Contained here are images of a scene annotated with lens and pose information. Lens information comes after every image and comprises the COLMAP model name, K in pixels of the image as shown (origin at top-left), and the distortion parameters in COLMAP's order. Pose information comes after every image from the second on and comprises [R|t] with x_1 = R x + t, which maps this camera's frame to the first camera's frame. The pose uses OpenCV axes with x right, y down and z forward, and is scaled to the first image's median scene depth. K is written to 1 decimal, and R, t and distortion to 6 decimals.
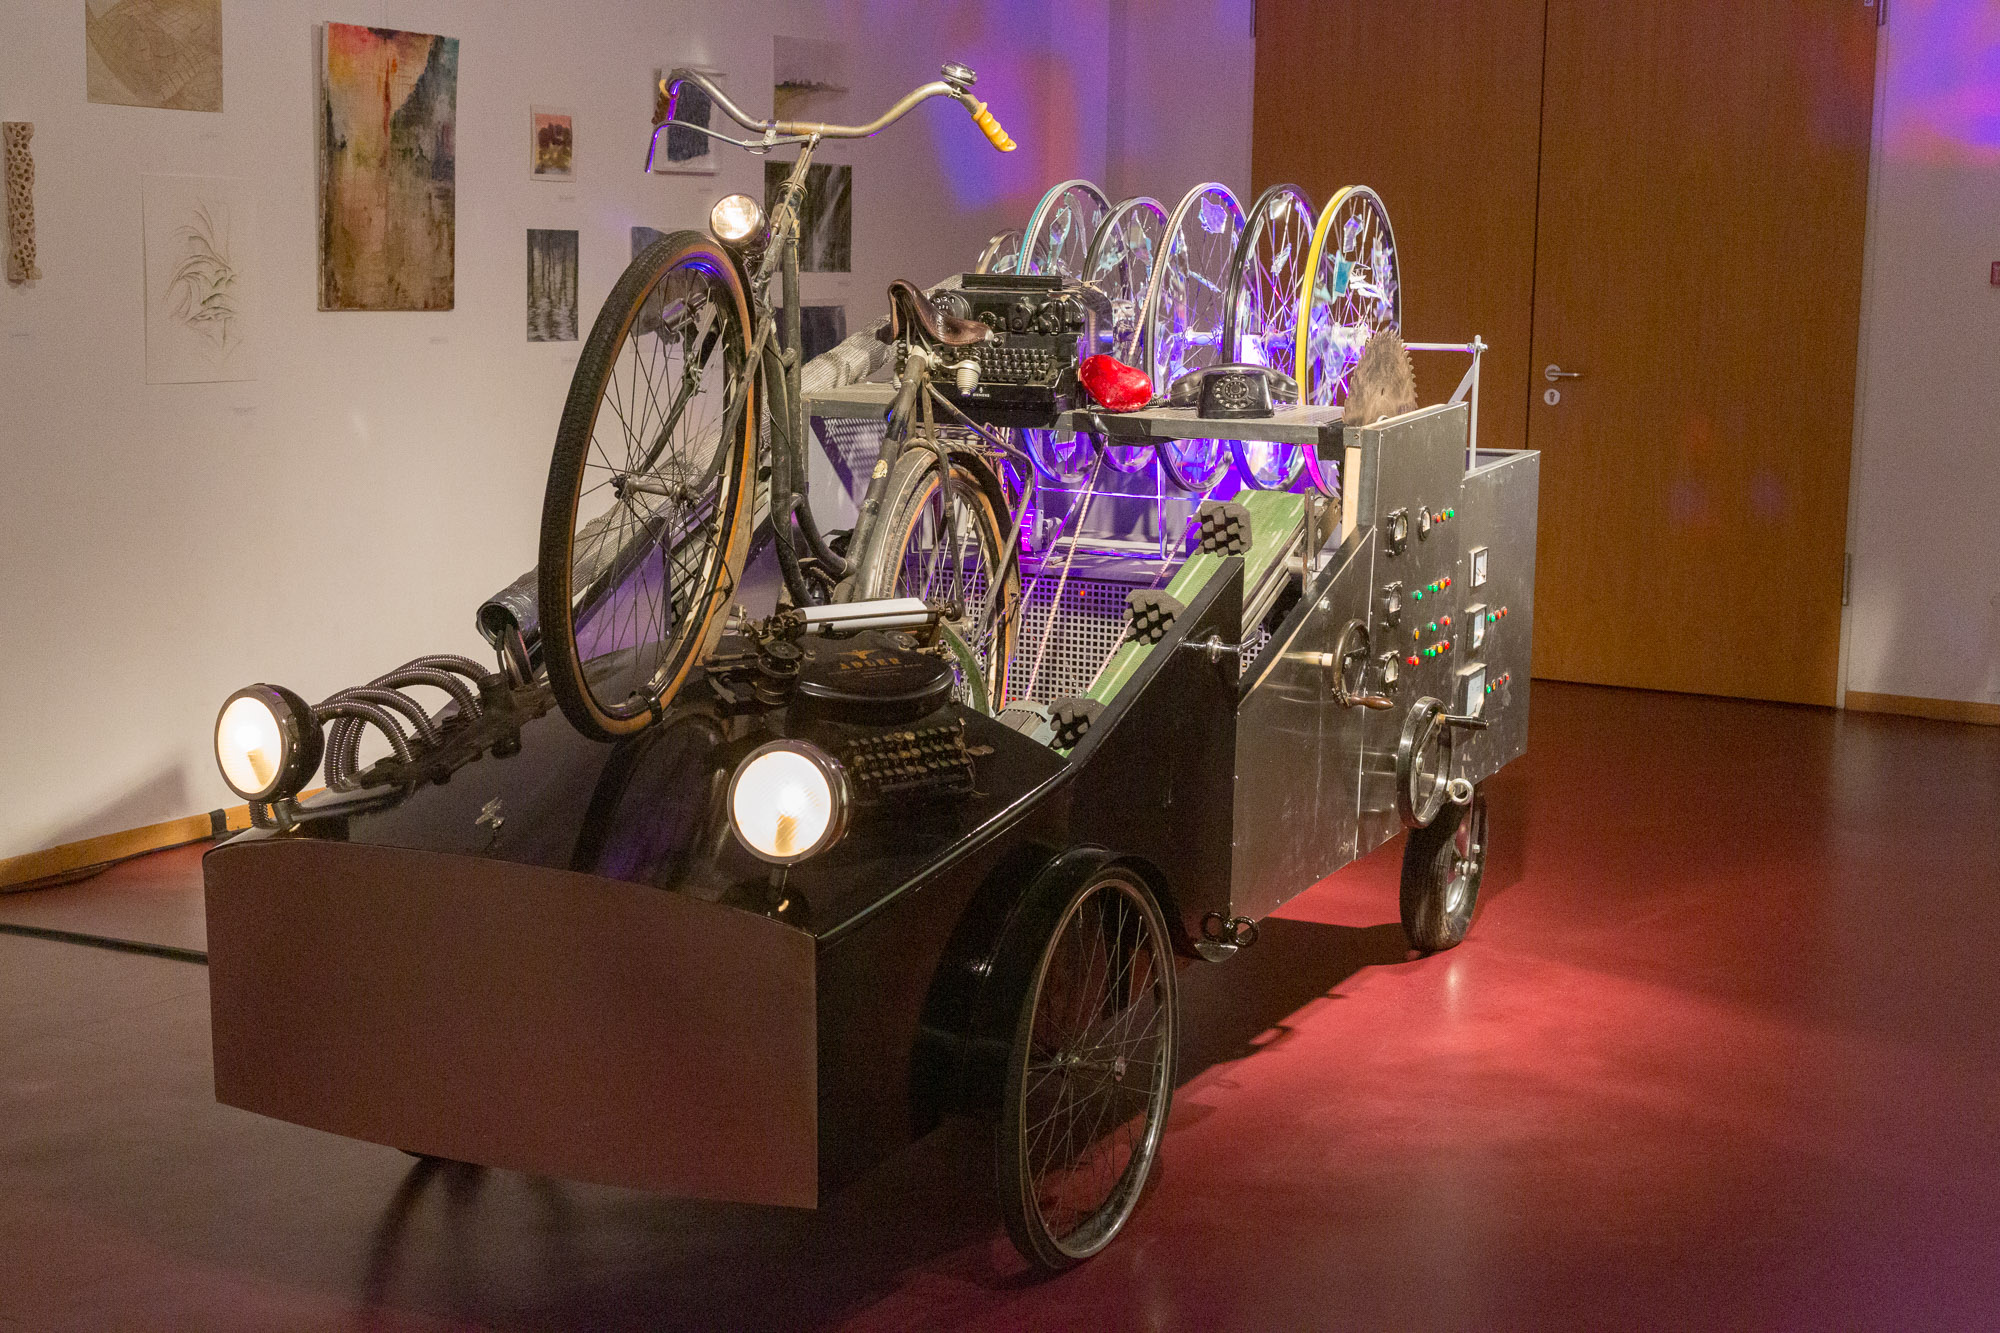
lens RADIAL K [[2903.5, 0, 999.4], [0, 2903.5, 667.2], [0, 0, 1]] dist [-0.047845, 0.000000]
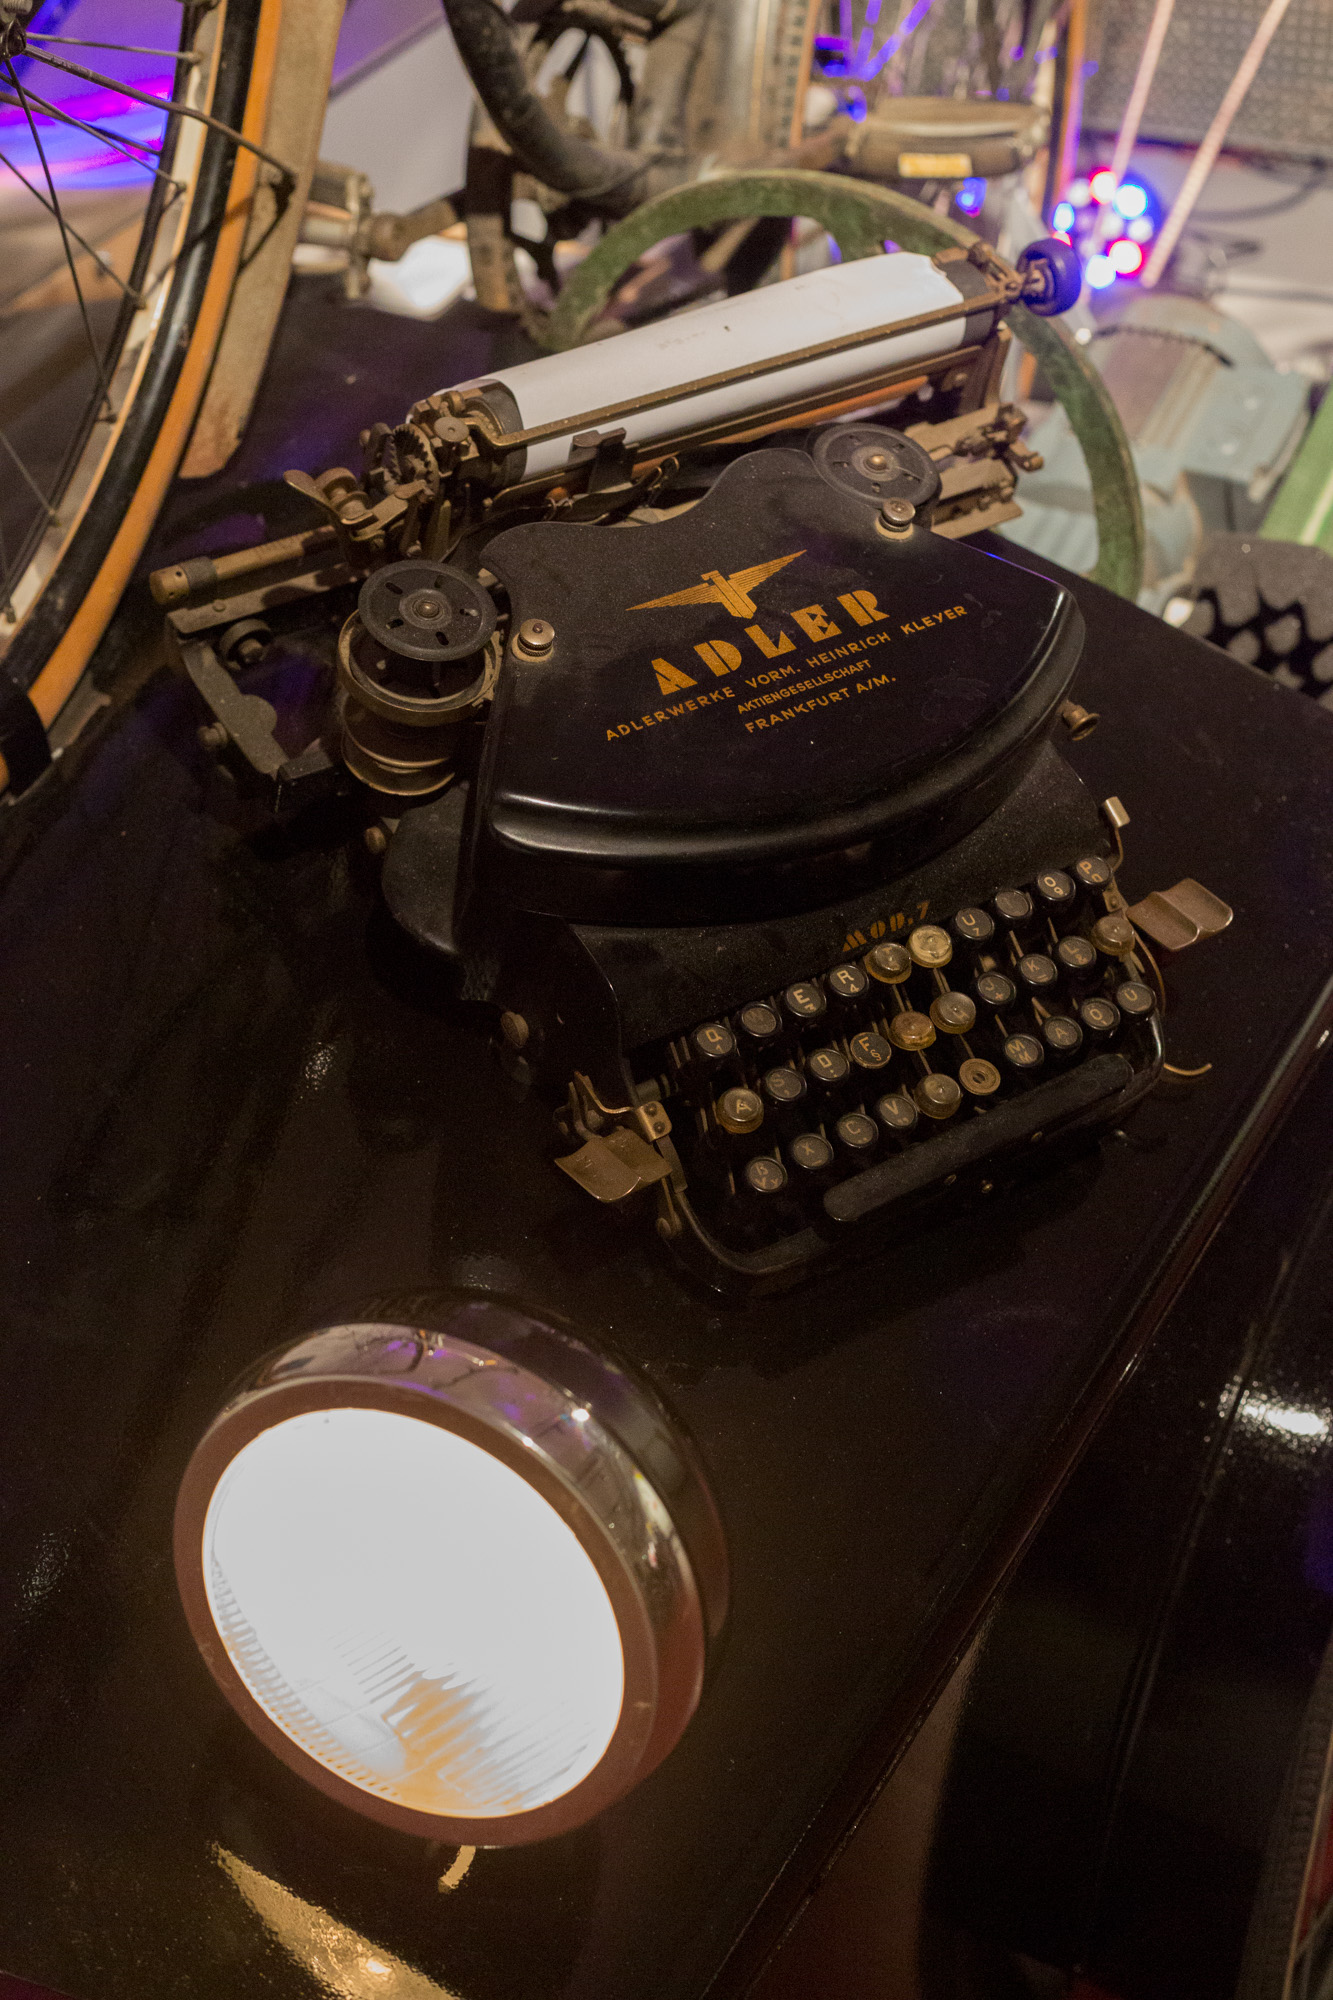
lens RADIAL K [[2903.5, 0, 669.8], [0, 2903.5, 999.6], [0, 0, 1]] dist [-0.047845, 0.000000]
pose [[0.997237, -0.010807, -0.073500, -0.034796], [0.041530, 0.901430, 0.430927, -0.084045], [0.061598, -0.432789, 0.899388, 0.751832]]
